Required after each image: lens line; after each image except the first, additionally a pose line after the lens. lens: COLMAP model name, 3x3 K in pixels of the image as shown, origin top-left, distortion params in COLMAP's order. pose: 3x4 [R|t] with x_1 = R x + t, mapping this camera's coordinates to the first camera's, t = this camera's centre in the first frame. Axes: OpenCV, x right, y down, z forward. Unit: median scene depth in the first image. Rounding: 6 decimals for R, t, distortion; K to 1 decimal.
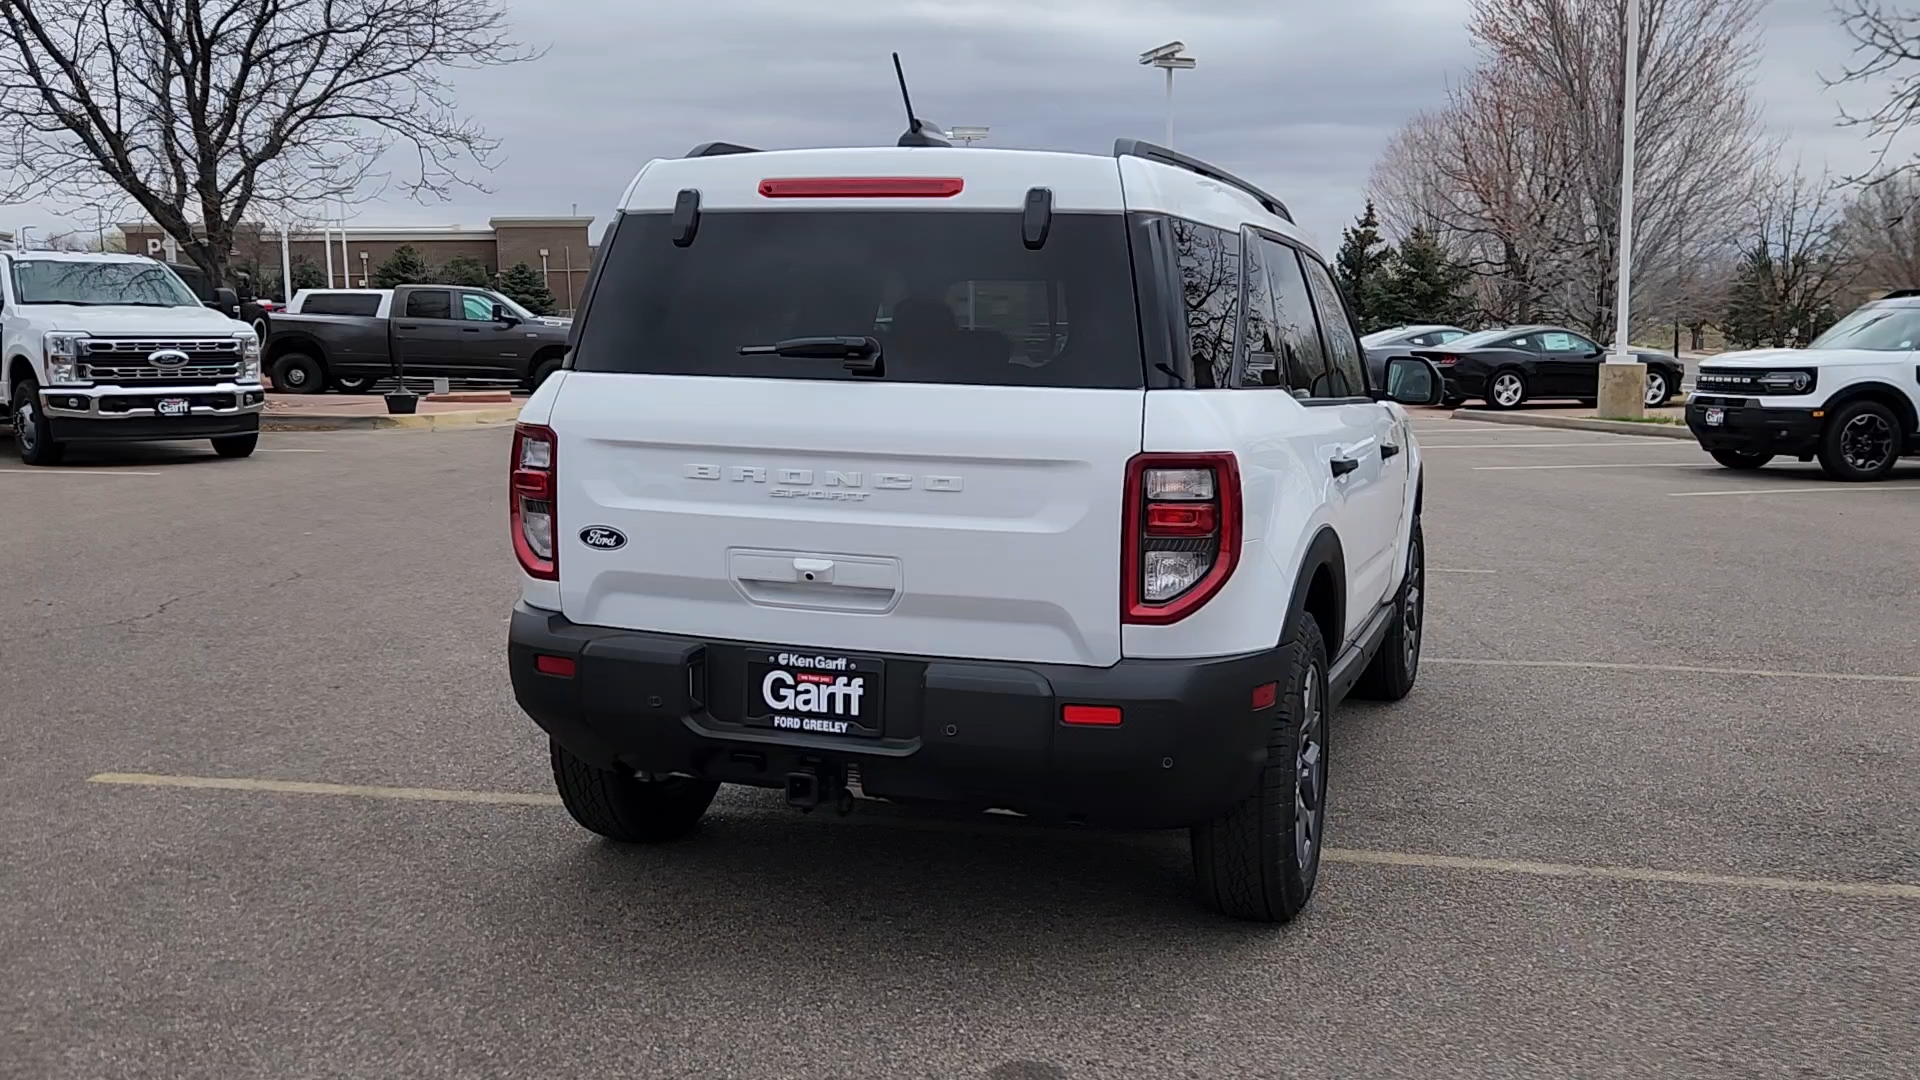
lens RADIAL K [[1805.0, 0, 945.8], [0, 1805.0, 542.3], [0, 0, 1]] dist [0.031507, 0.000000]
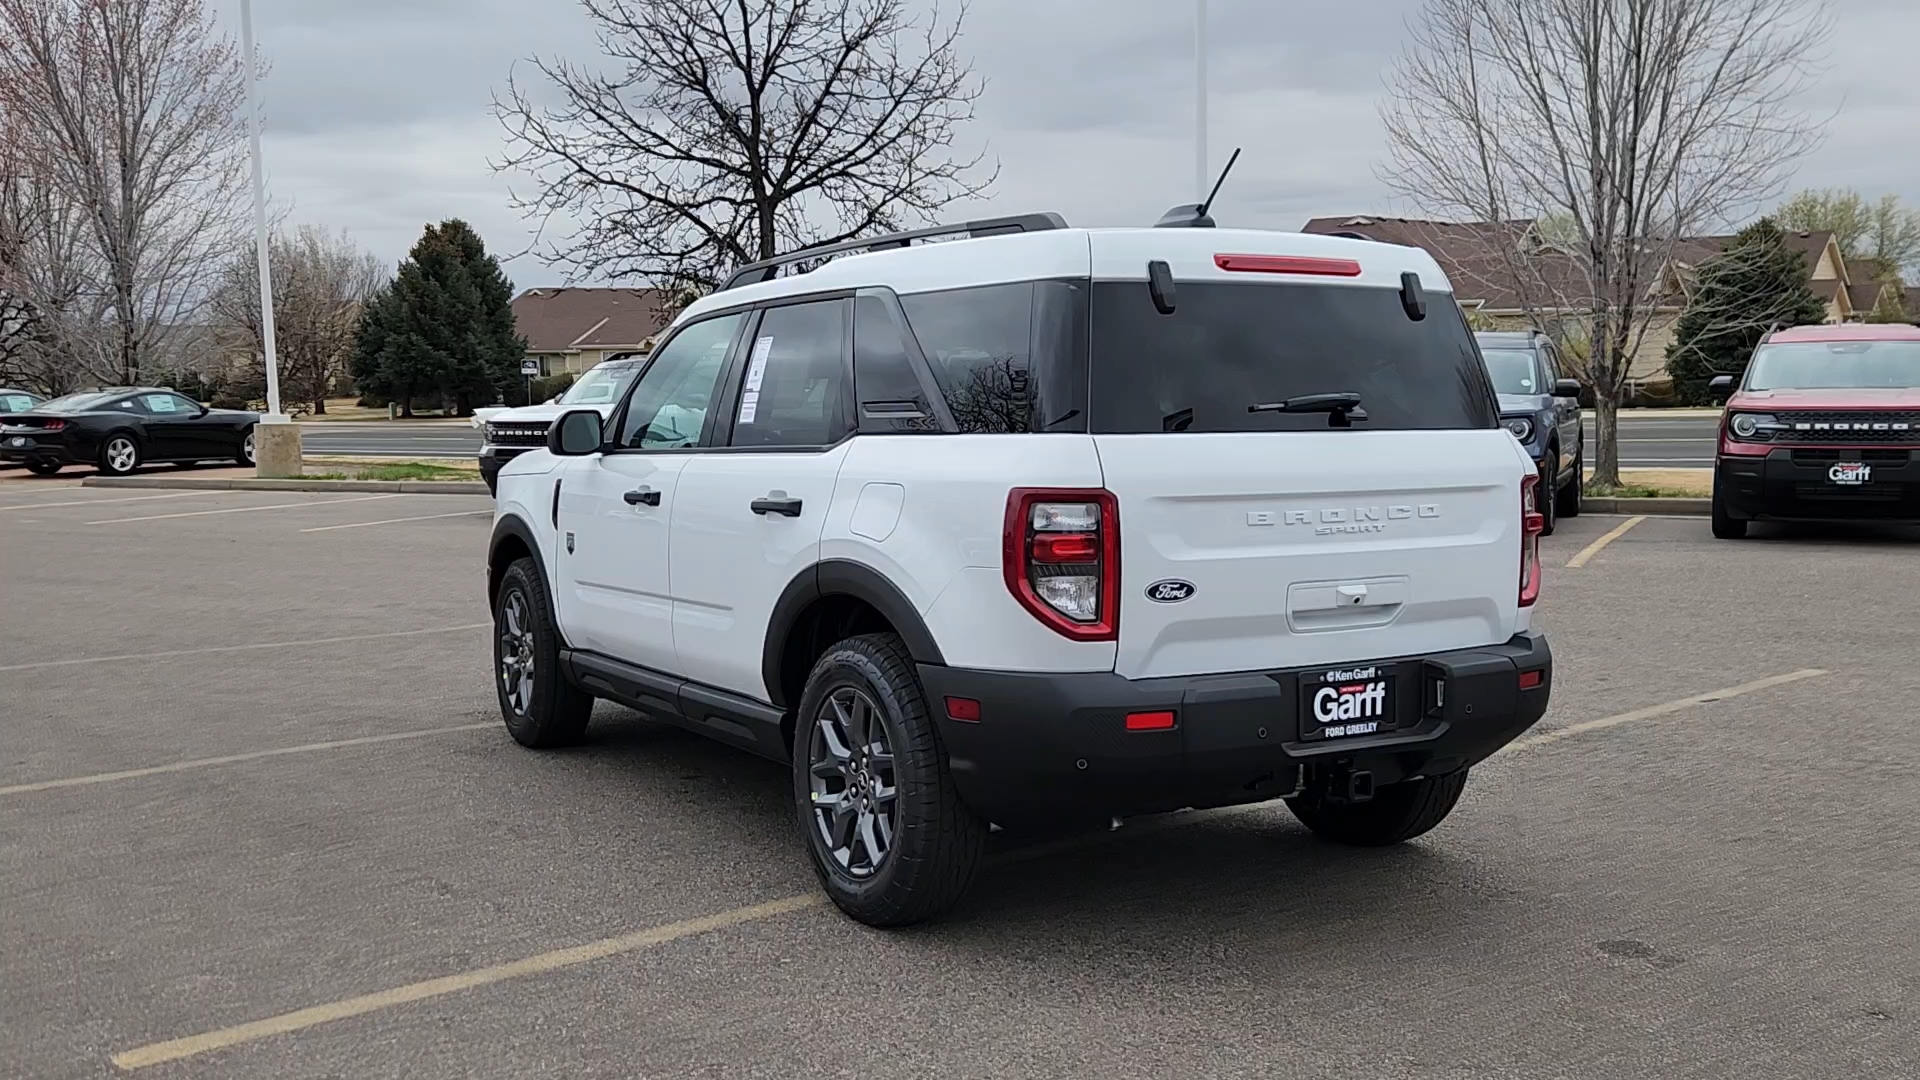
lens RADIAL K [[1805.0, 0, 939.3], [0, 1805.0, 530.7], [0, 0, 1]] dist [0.031507, 0.000000]
pose [[0.649705, -0.075381, 0.756439, -1.001305], [0.104920, 0.994440, 0.008983, -0.057016], [-0.752911, 0.073529, 0.654002, 0.393379]]
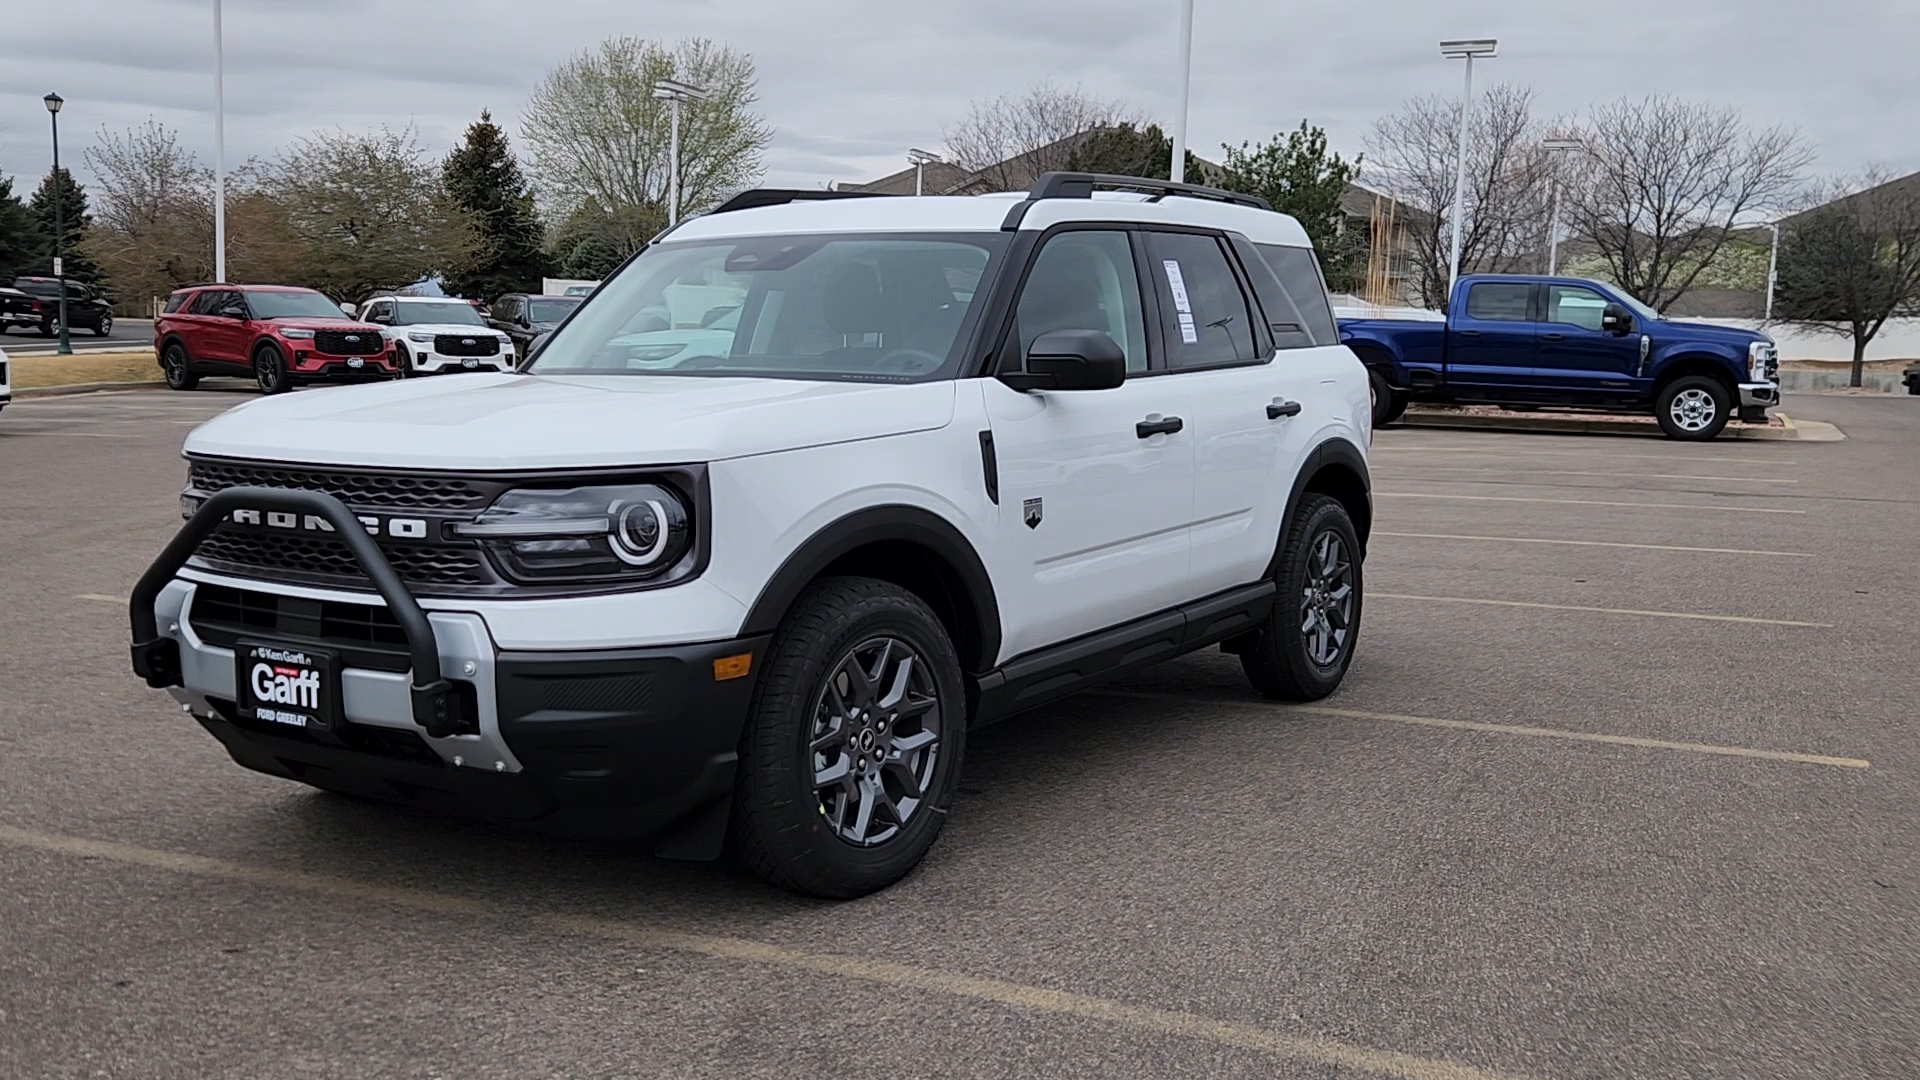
lens RADIAL K [[1805.0, 0, 947.3], [0, 1805.0, 559.8], [0, 0, 1]] dist [0.031507, 0.000000]
pose [[-0.968034, -0.052206, 0.245324, -0.275771], [0.008709, 0.970512, 0.240895, -0.306448], [-0.250666, 0.235331, -0.939035, 2.690749]]
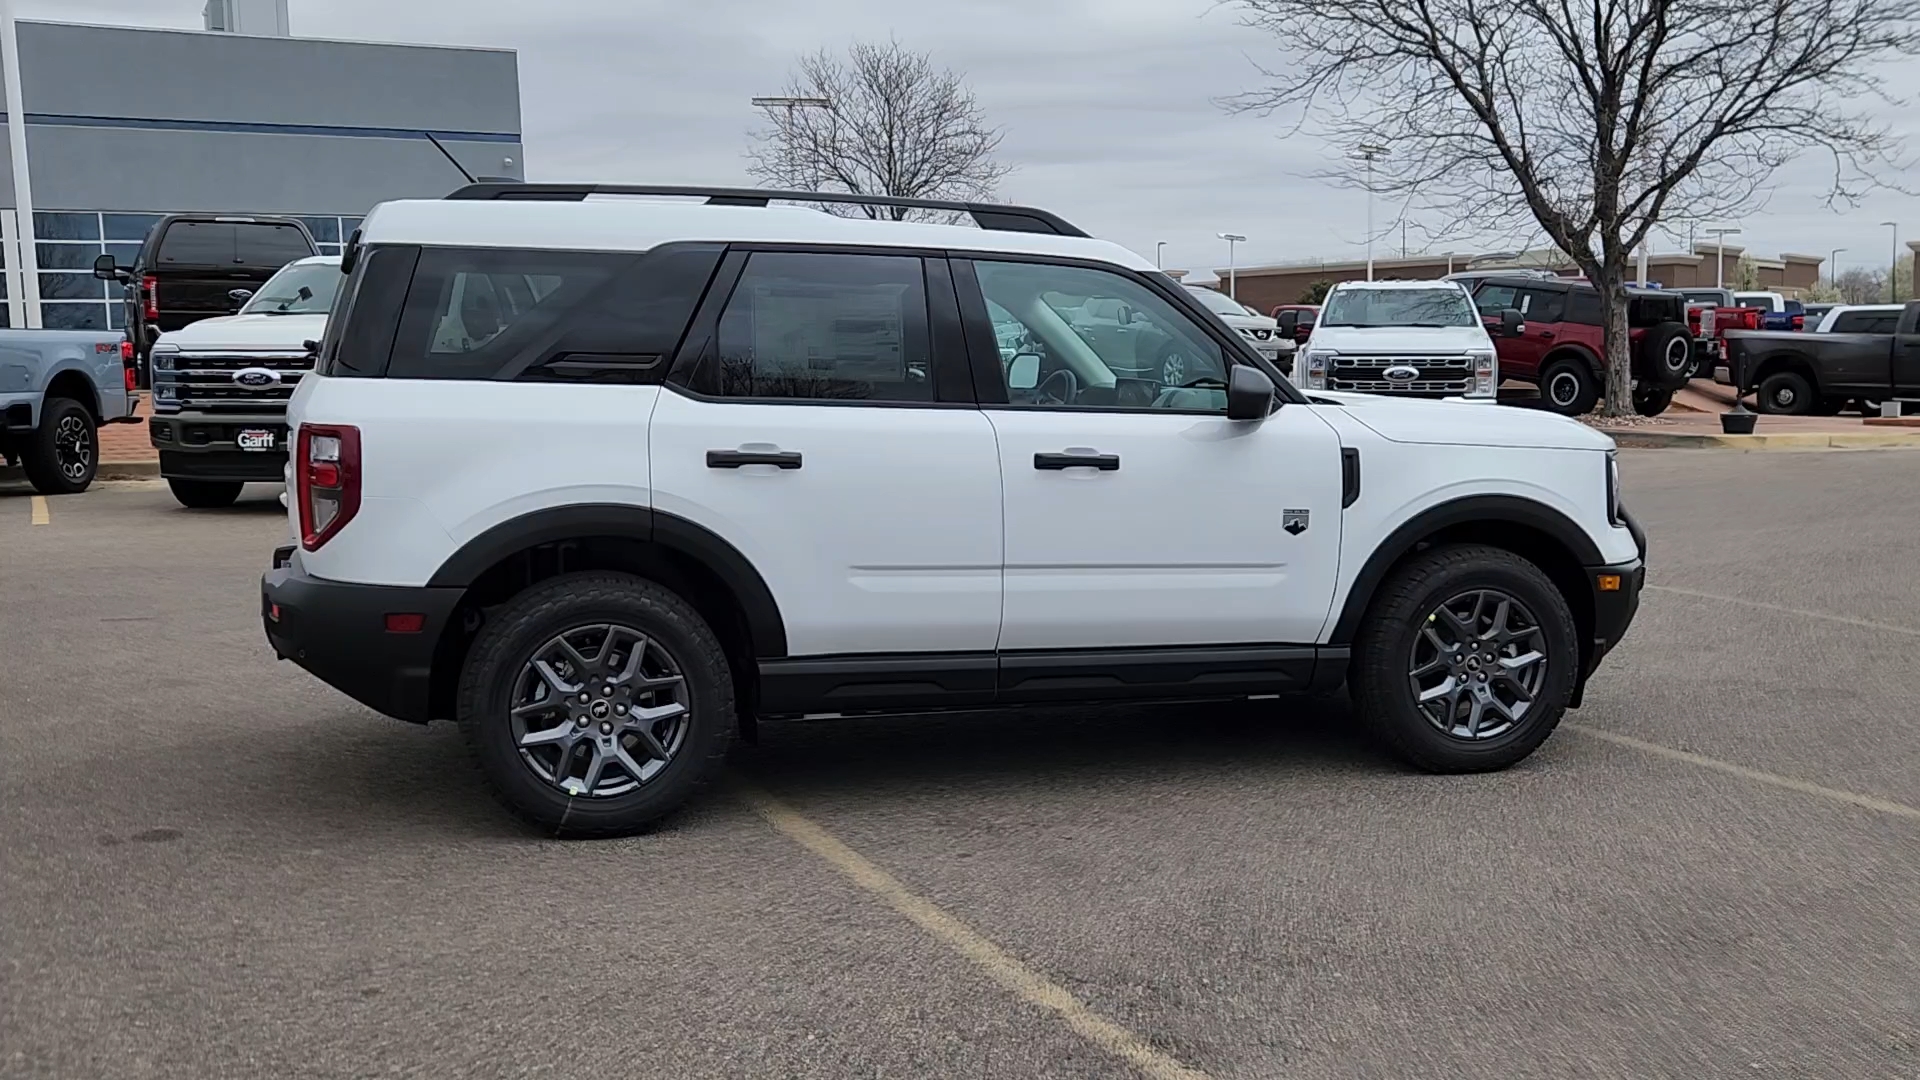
lens RADIAL K [[1805.0, 0, 949.4], [0, 1805.0, 540.1], [0, 0, 1]] dist [0.031507, 0.000000]
pose [[0.588070, 0.083806, -0.804457, 1.280472], [-0.094555, 0.994921, 0.034526, -0.047178], [0.803264, 0.055762, 0.593007, 0.501522]]
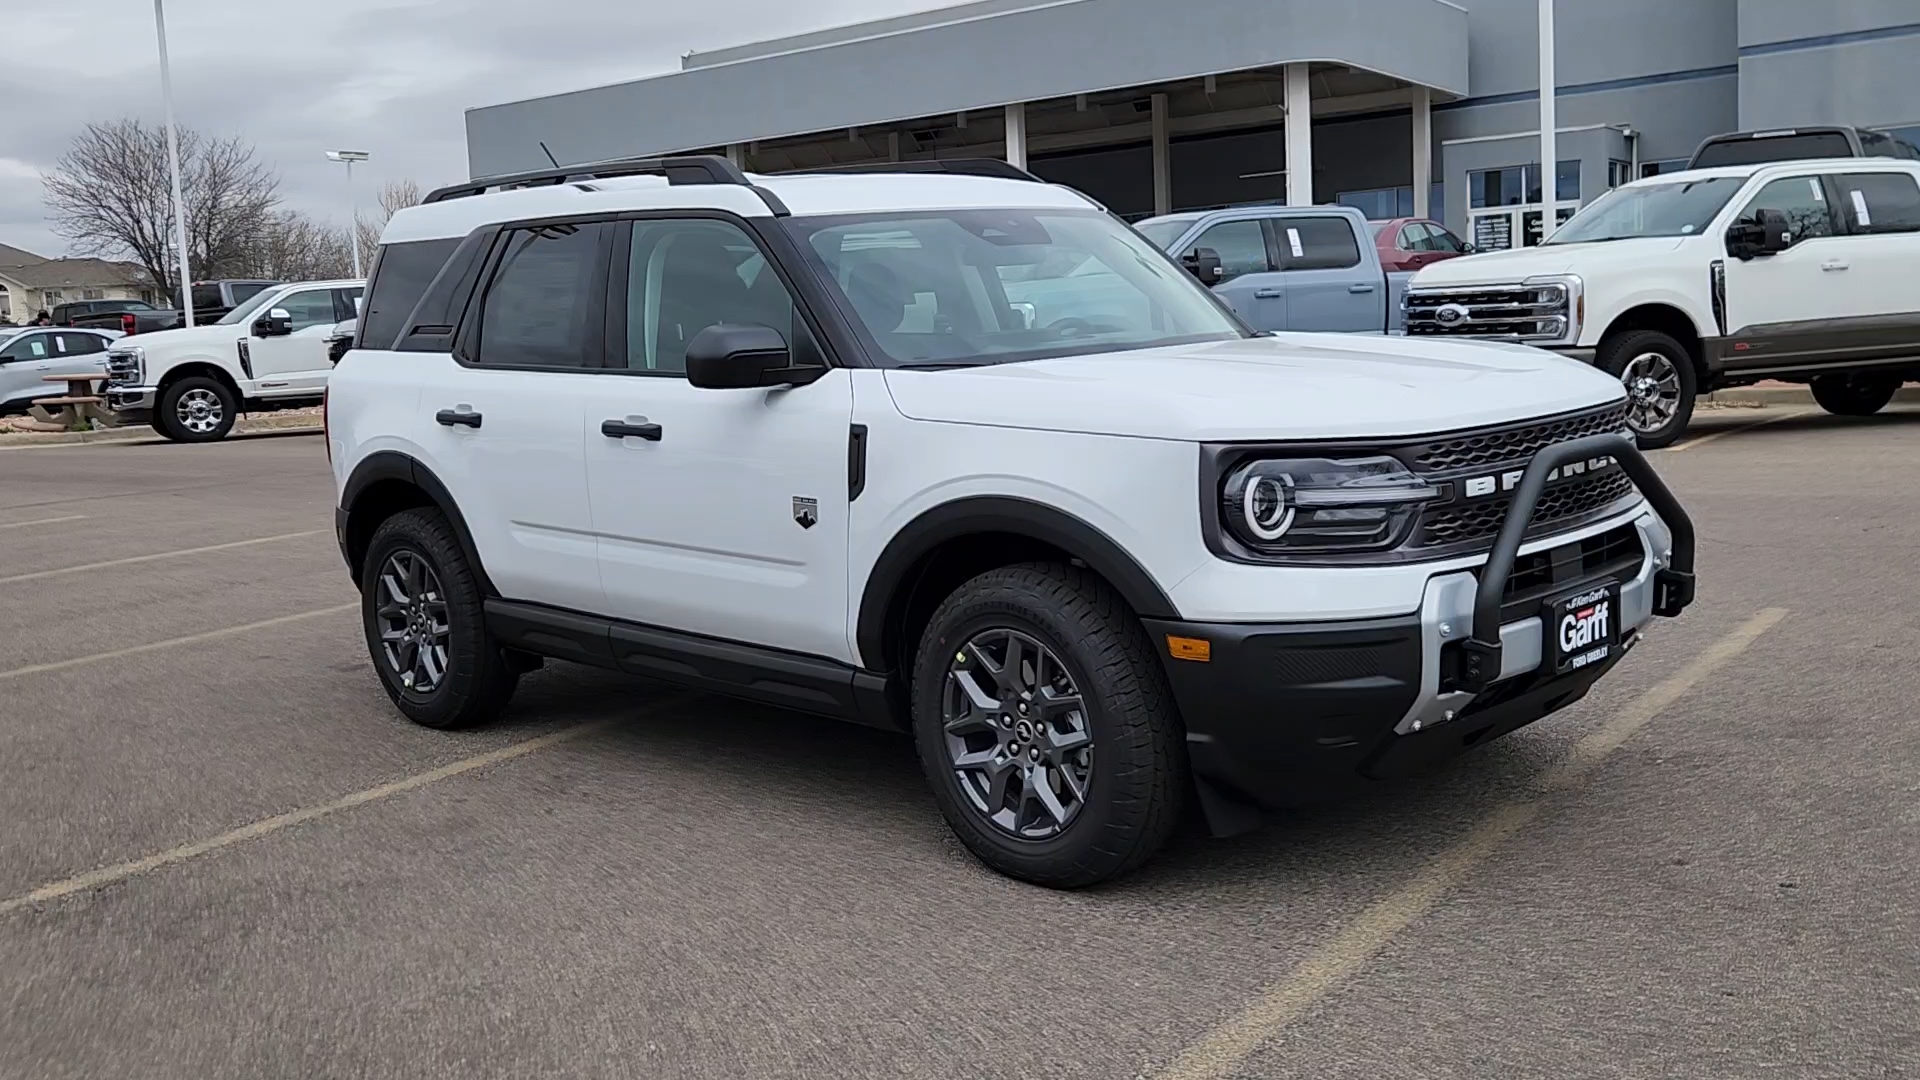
lens RADIAL K [[1805.0, 0, 951.6], [0, 1805.0, 537.3], [0, 0, 1]] dist [0.031507, 0.000000]
pose [[-0.434197, 0.128494, -0.891607, 1.296070], [-0.062710, 0.983062, 0.172213, -0.214865], [0.898633, 0.130687, -0.418784, 2.007039]]
